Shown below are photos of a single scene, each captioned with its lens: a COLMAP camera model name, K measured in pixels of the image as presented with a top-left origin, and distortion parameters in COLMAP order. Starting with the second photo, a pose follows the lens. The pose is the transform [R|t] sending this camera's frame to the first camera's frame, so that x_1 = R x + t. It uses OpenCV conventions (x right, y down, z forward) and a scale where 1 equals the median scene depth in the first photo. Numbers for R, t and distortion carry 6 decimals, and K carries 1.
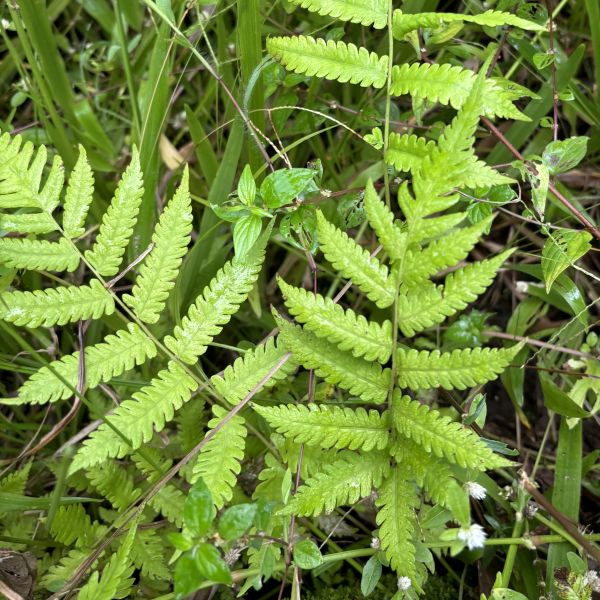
lens RADIAL K [[772.6, 0, 300.0], [0, 772.6, 221.2], [0, 0, 1]] dist [-0.013834, 0.013969]
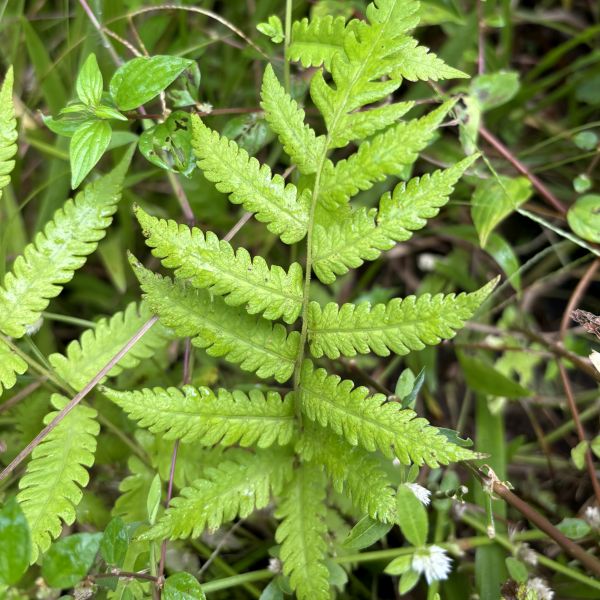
lens RADIAL K [[742.6, 0, 300.0], [0, 742.6, 300.0], [0, 0, 1]] dist [-0.024628, -0.033983]
pose [[0.986921, -0.009533, 0.160925, 0.007981], [-0.004651, 0.996151, 0.087535, 0.097361], [-0.161140, -0.087139, 0.983077, 0.317232]]
